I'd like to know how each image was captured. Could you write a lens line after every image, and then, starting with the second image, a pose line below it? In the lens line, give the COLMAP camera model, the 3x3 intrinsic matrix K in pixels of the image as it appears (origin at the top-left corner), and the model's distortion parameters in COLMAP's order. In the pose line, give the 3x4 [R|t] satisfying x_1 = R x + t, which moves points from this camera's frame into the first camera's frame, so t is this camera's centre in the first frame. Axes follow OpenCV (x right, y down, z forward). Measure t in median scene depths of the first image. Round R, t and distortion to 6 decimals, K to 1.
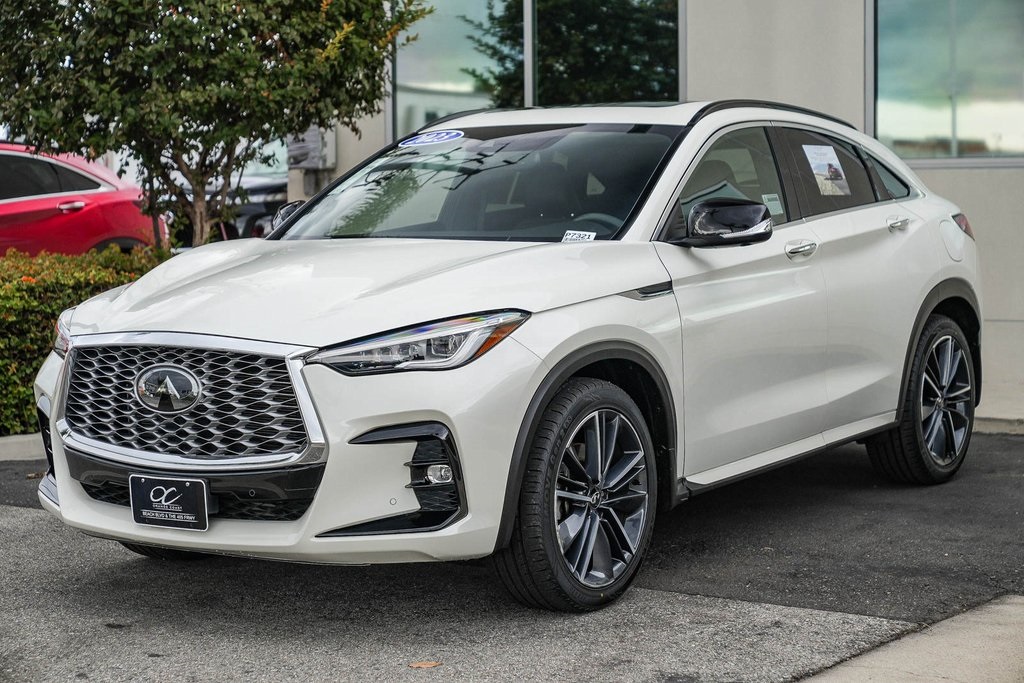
lens RADIAL K [[2174.3, 0, 510.9], [0, 2174.3, 345.9], [0, 0, 1]] dist [-0.063994, 0.000000]
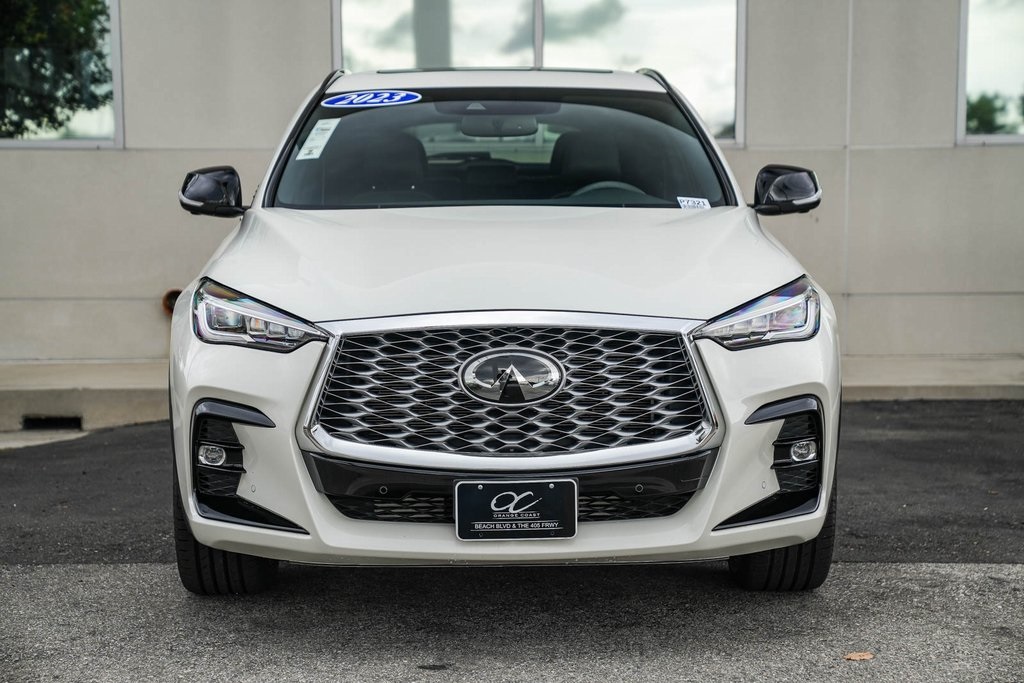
lens RADIAL K [[2174.3, 0, 510.5], [0, 2174.3, 341.2], [0, 0, 1]] dist [-0.063994, 0.000000]
pose [[0.810683, -0.039851, 0.584128, -0.657744], [0.041948, 0.999070, 0.009942, -0.002816], [-0.583981, 0.016443, 0.811601, 0.306632]]
